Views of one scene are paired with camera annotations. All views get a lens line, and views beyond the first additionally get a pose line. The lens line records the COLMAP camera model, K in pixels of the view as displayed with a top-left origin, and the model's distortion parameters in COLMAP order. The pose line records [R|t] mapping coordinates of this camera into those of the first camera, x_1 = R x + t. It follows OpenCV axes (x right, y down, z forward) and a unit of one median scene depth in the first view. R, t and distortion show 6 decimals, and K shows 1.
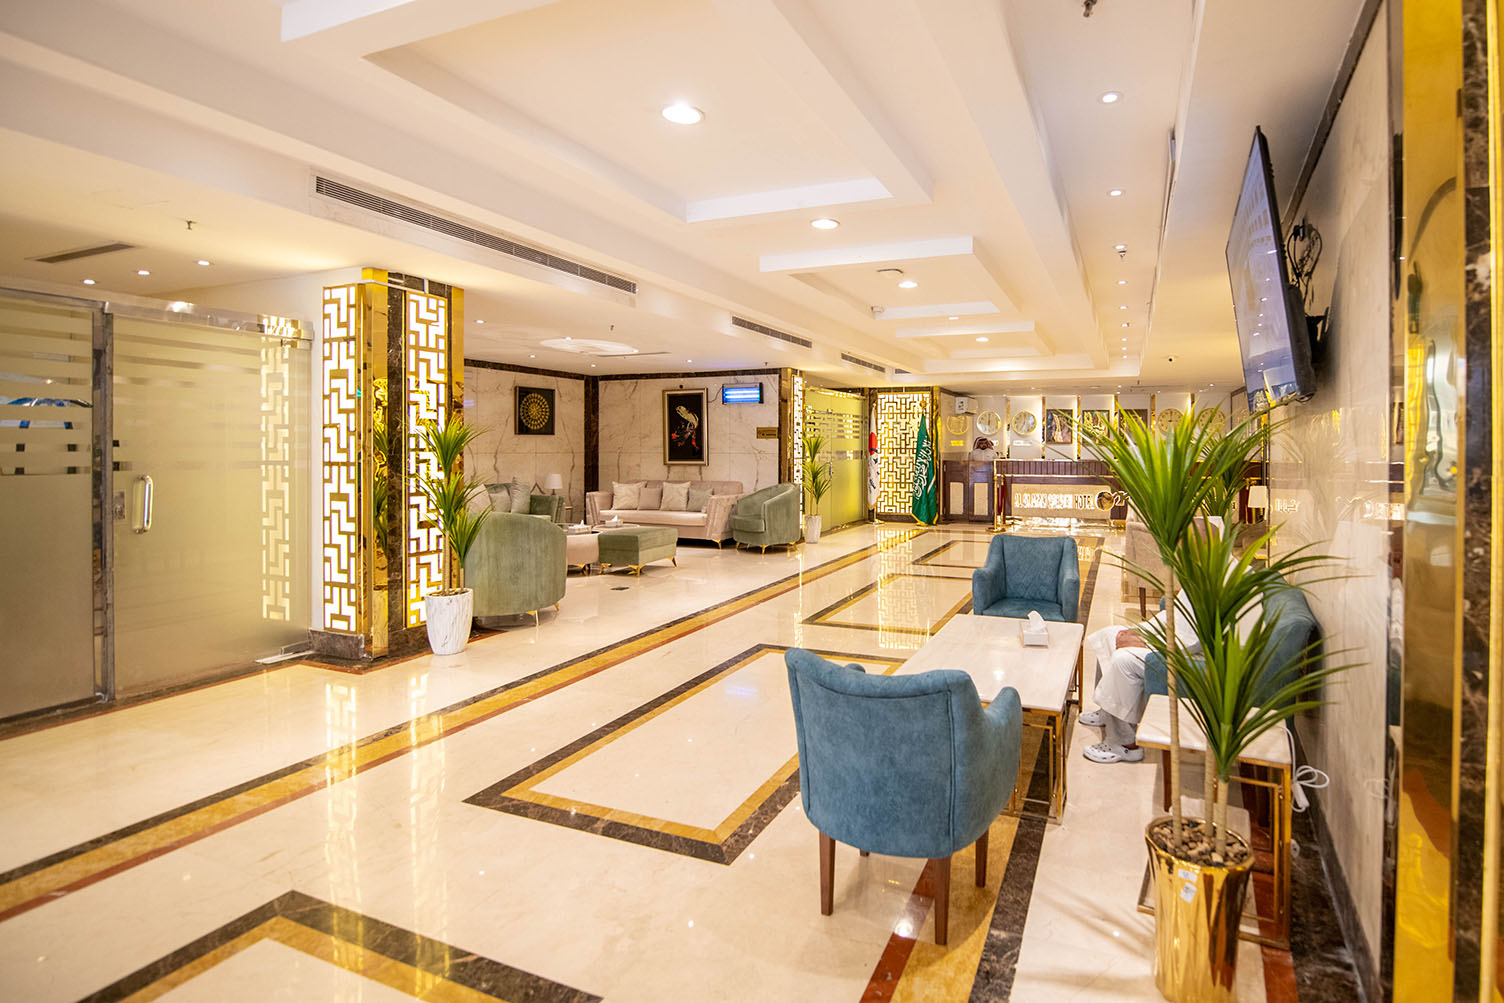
lens RADIAL K [[731.1, 0, 808.0], [0, 731.1, 445.5], [0, 0, 1]] dist [-0.018024, -0.000688]
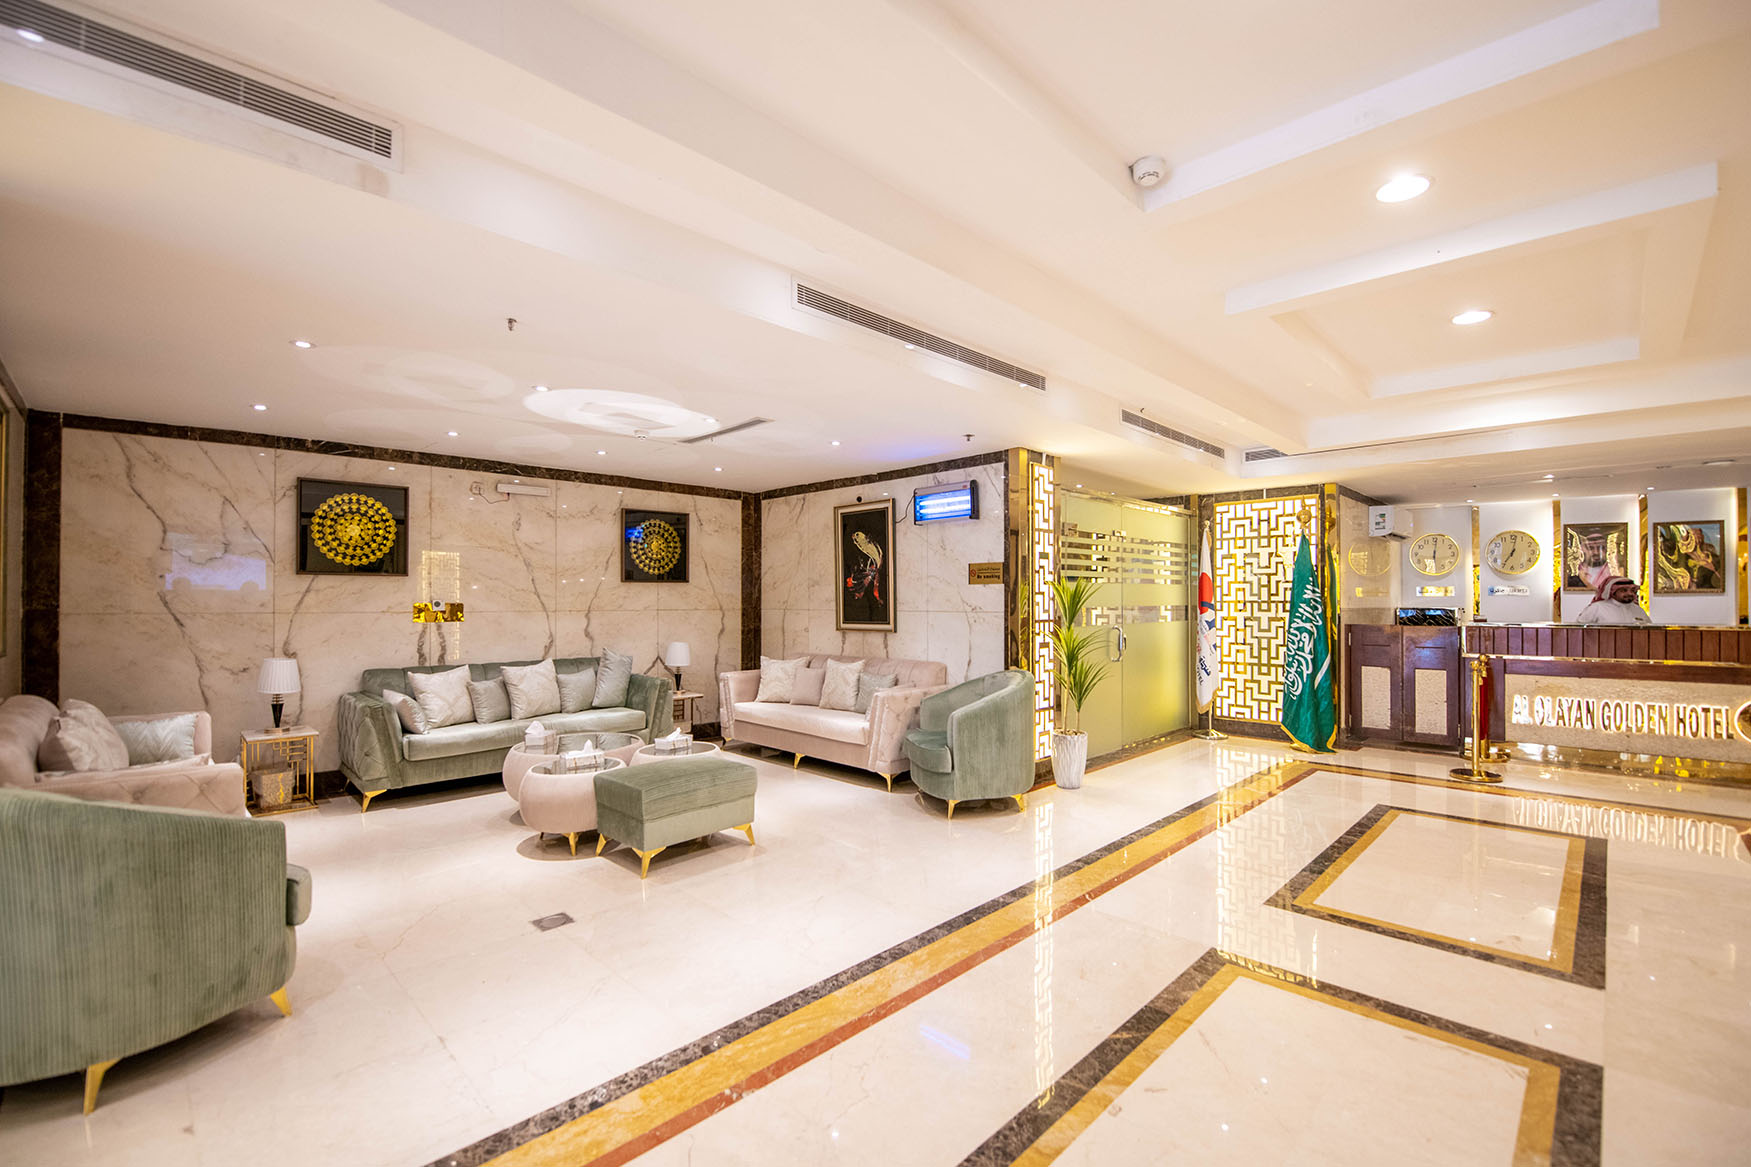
lens RADIAL K [[769.0, 0, 902.5], [0, 769.0, 588.4], [0, 0, 1]] dist [-0.011725, 0.000164]
pose [[0.949209, -0.006960, -0.314569, 0.063949], [0.002910, 0.999907, -0.013342, 0.000995], [0.314633, 0.011749, 0.949141, 0.442024]]
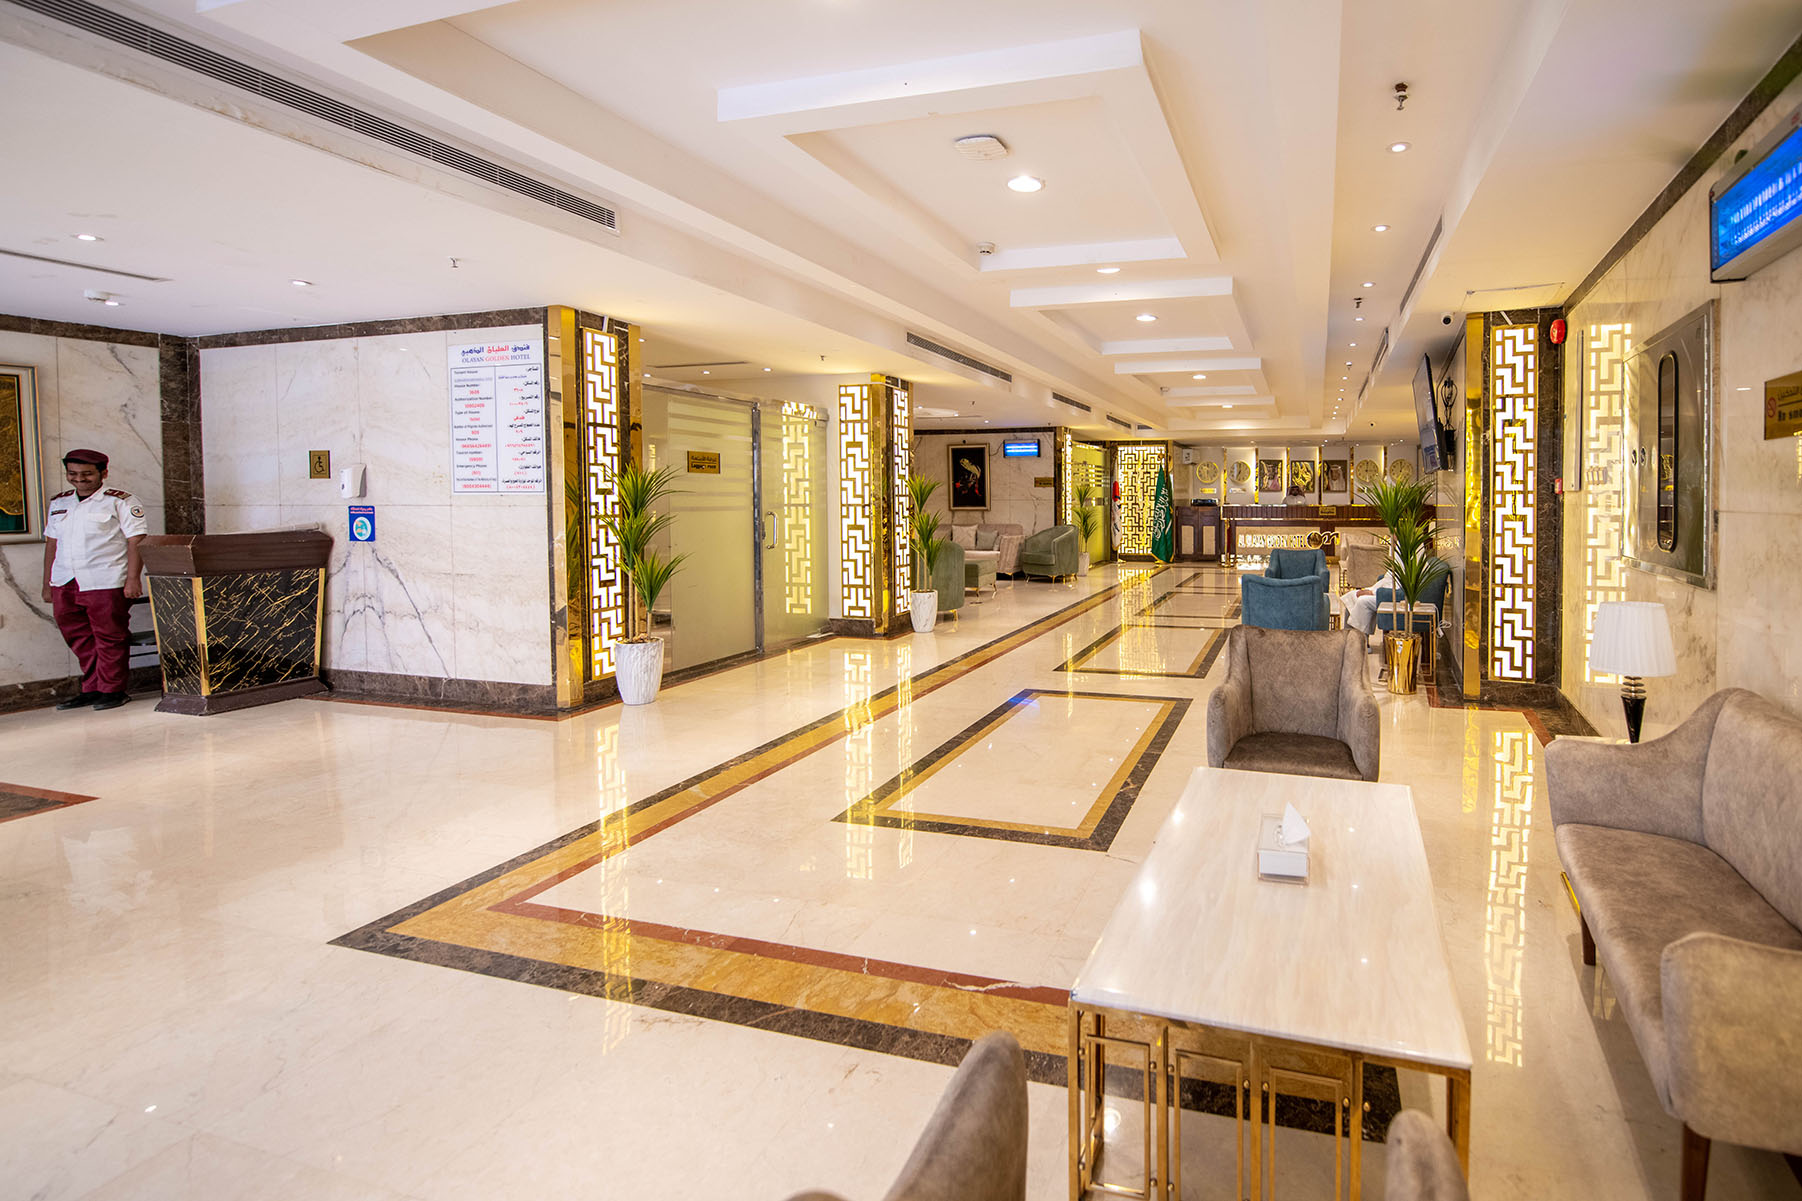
lens RADIAL K [[933.1, 0, 1035.6], [0, 933.1, 520.5], [0, 0, 1]] dist [-0.016339, -0.000023]
pose [[0.990691, -0.005582, 0.136016, -0.268603], [0.001787, 0.999606, 0.028007, 0.001920], [-0.136118, -0.027503, 0.990311, -0.468833]]
